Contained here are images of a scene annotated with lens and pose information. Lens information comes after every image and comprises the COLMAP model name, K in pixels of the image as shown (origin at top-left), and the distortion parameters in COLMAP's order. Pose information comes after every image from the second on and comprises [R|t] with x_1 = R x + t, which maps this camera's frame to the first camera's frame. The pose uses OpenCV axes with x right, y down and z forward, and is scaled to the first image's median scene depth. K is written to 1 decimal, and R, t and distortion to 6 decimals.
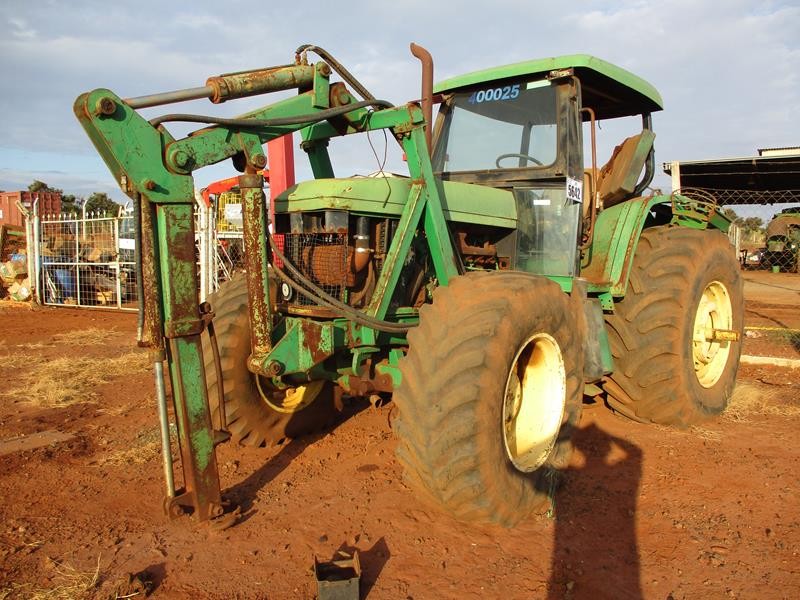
lens RADIAL K [[679.8, 0, 404.2], [0, 679.8, 300.2], [0, 0, 1]] dist [-0.038408, 0.000411]
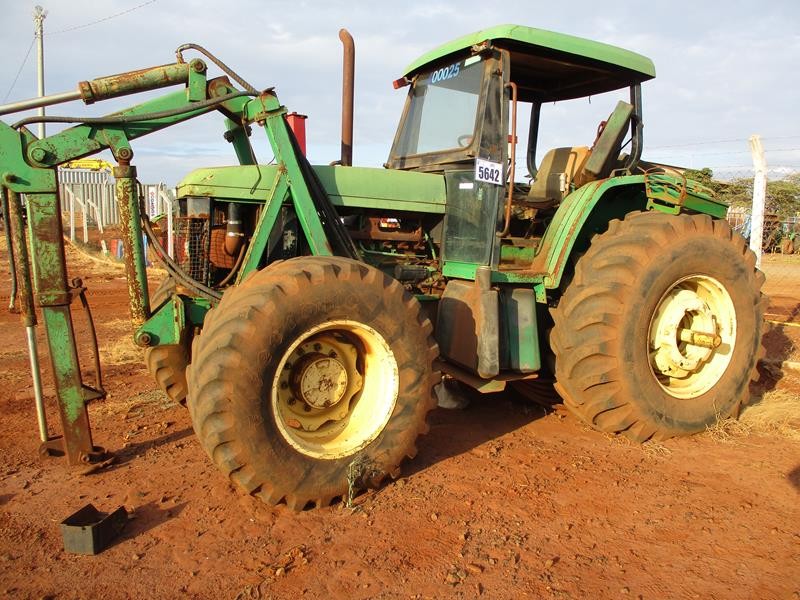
lens RADIAL K [[679.8, 0, 404.4], [0, 679.8, 300.2], [0, 0, 1]] dist [-0.038408, 0.000411]
pose [[0.940739, 0.044093, -0.336252, 0.565217], [-0.036315, 0.998908, 0.029389, -0.011930], [0.337181, -0.015437, 0.941313, 0.094865]]
